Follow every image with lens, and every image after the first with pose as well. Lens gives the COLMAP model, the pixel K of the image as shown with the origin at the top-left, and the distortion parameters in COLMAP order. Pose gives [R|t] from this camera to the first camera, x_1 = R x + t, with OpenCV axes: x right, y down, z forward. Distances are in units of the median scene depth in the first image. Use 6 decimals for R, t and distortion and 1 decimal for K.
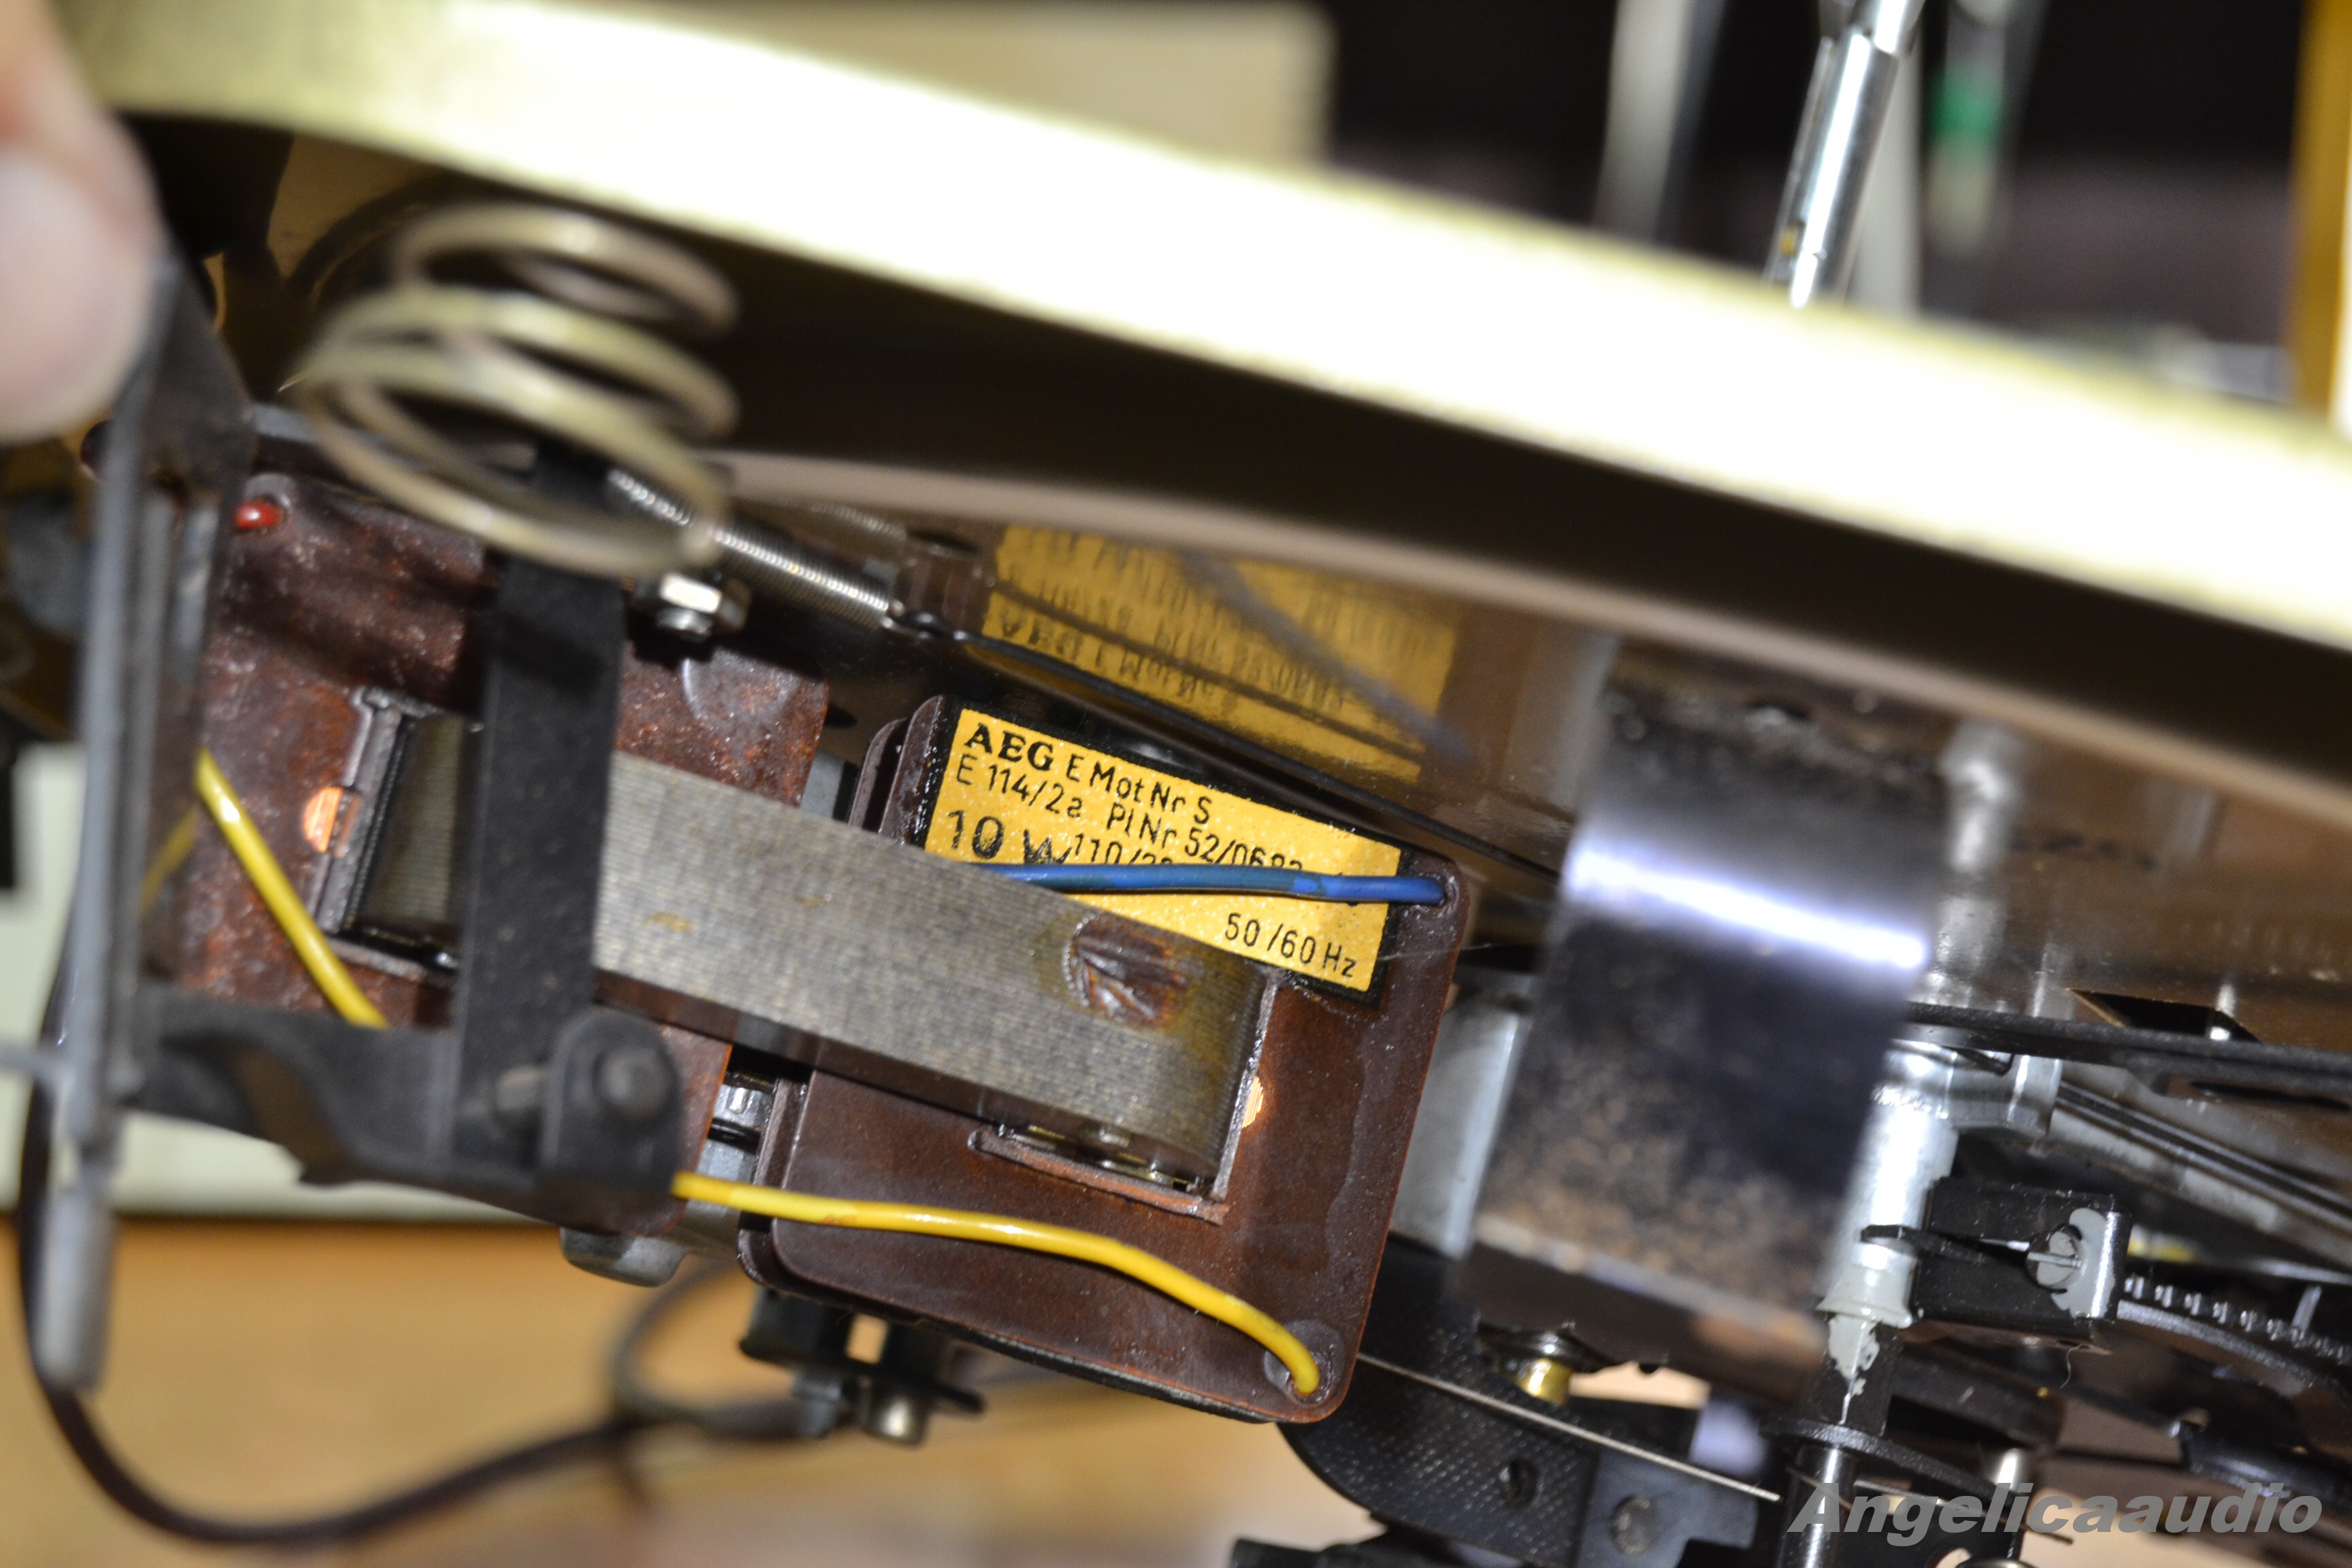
lens RADIAL K [[5209.5, 0, 1177.0], [0, 5209.5, 788.0], [0, 0, 1]] dist [-0.076840, 0.000000]
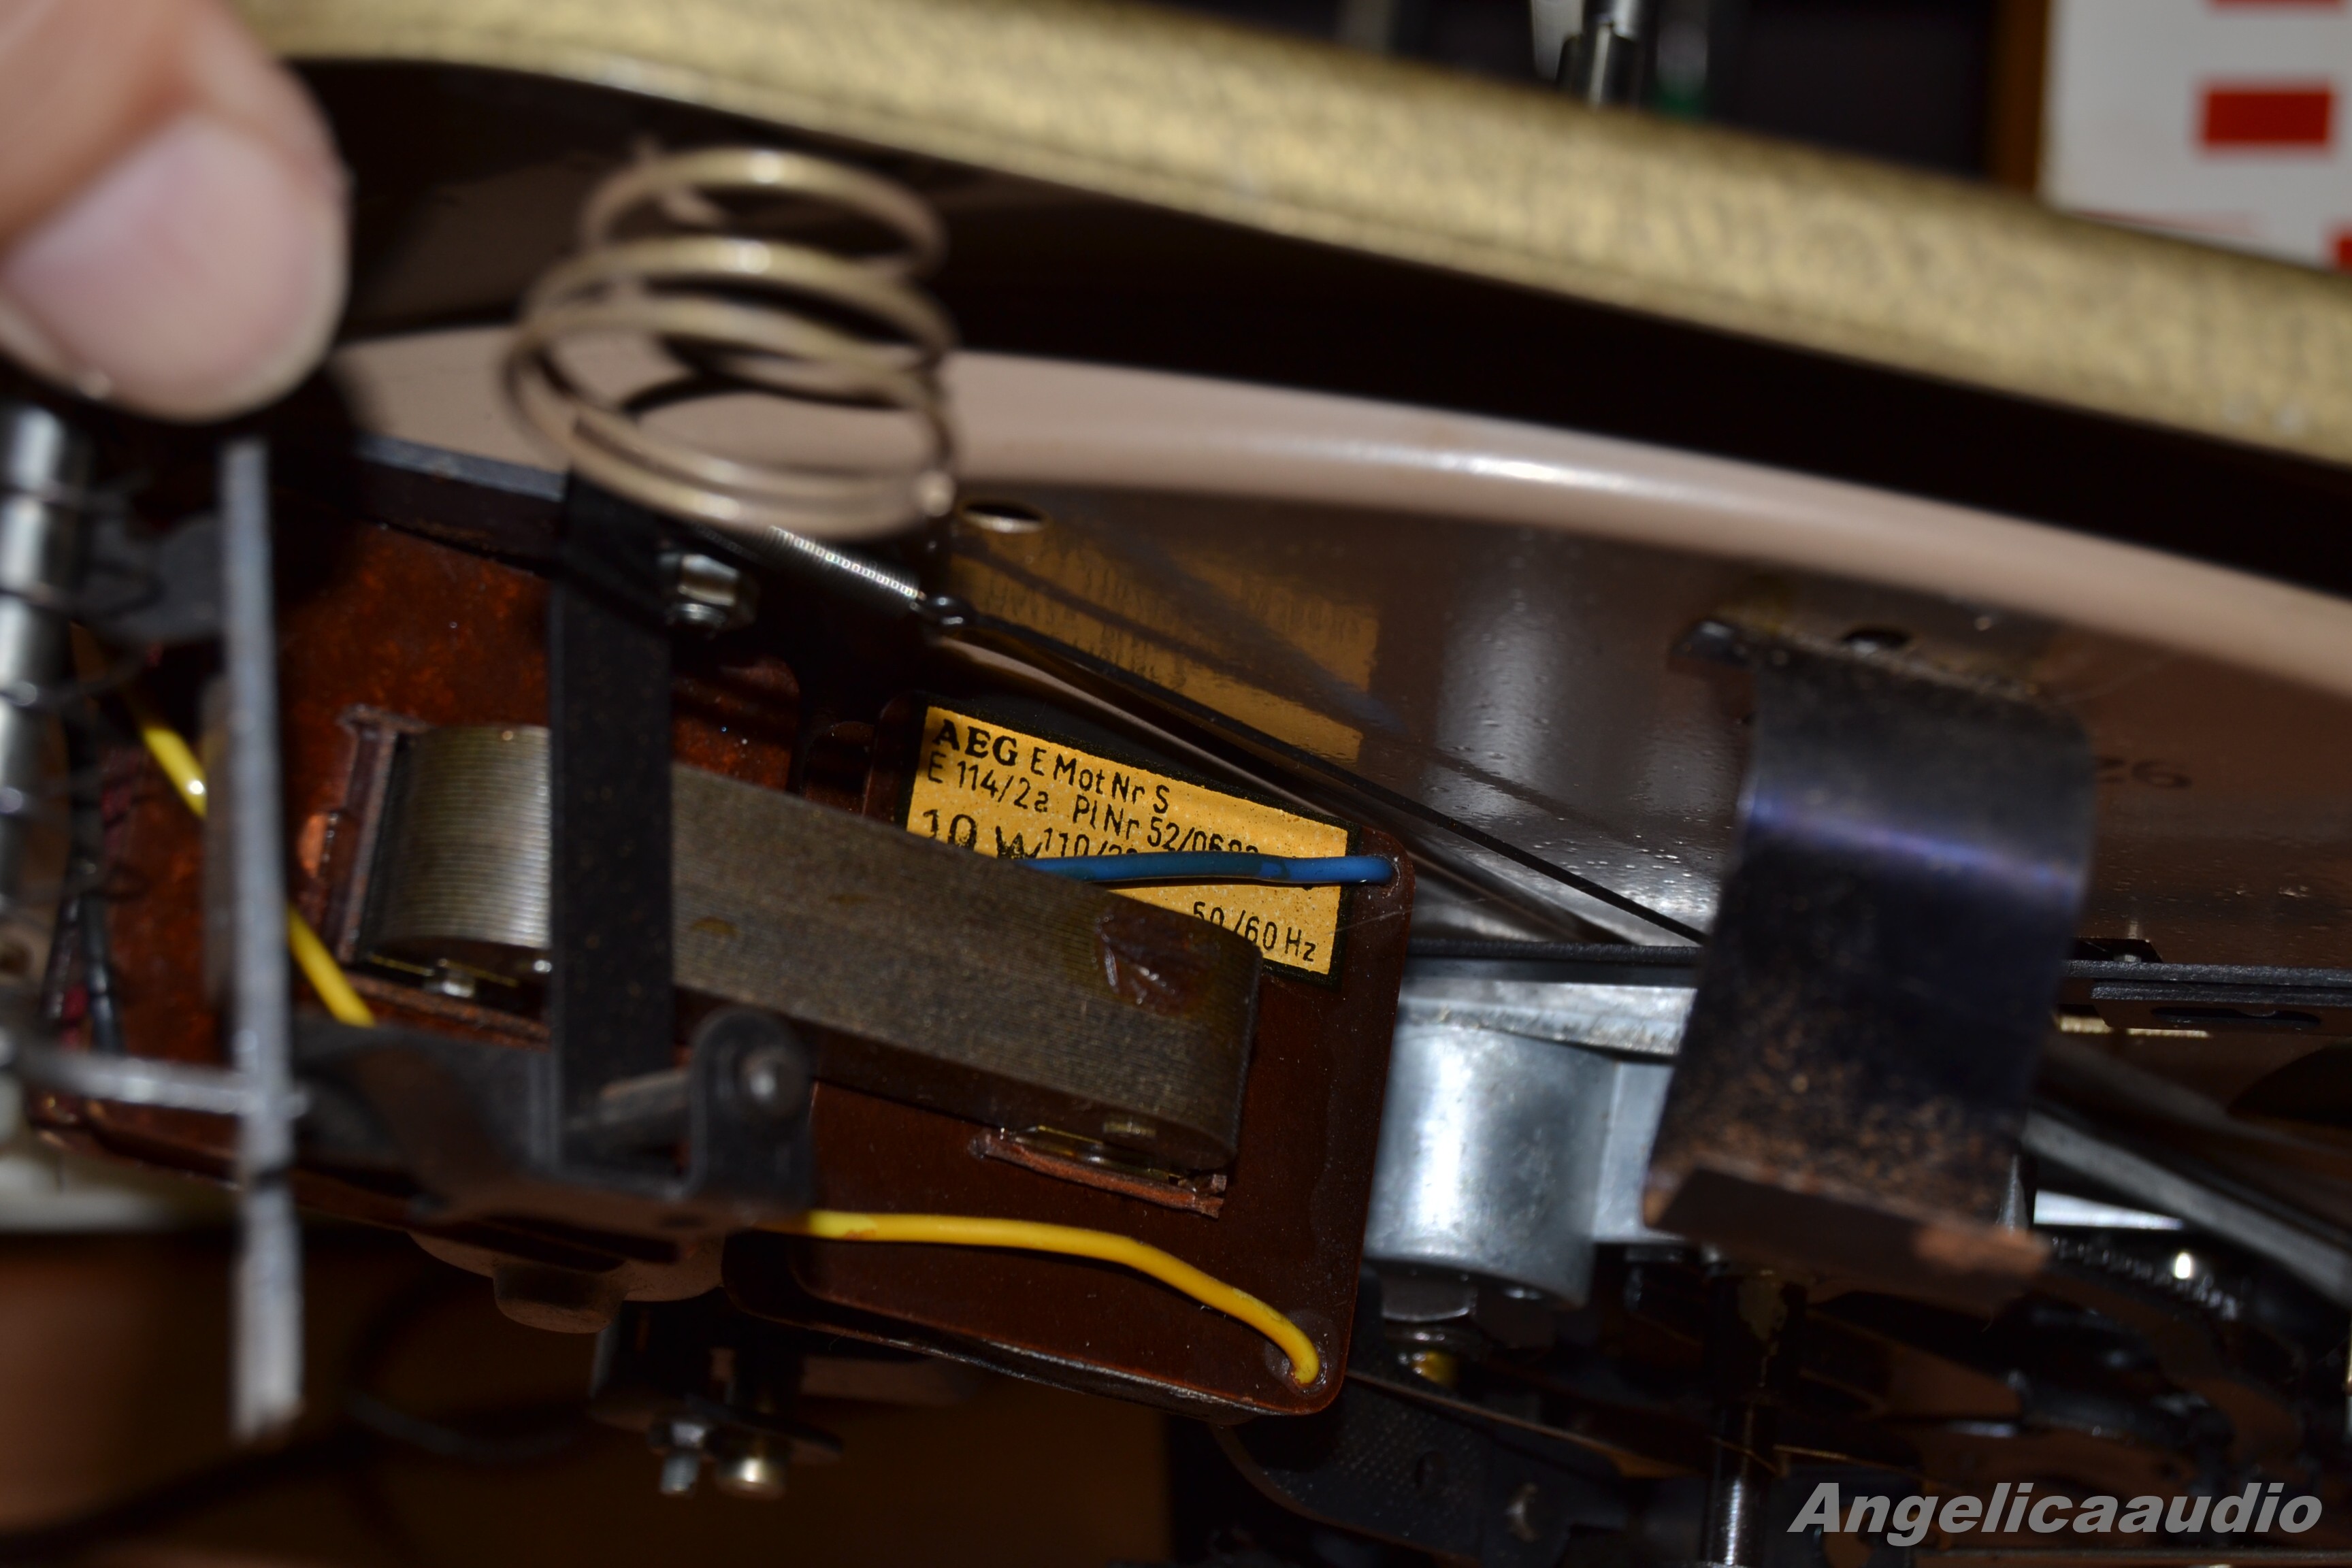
lens RADIAL K [[5209.5, 0, 1175.4], [0, 5209.5, 780.4], [0, 0, 1]] dist [-0.076840, 0.000000]
pose [[0.979154, -0.052819, 0.196132, -0.186410], [0.058439, 0.998027, -0.022976, 0.023682], [-0.194531, 0.033959, 0.980308, 0.036915]]
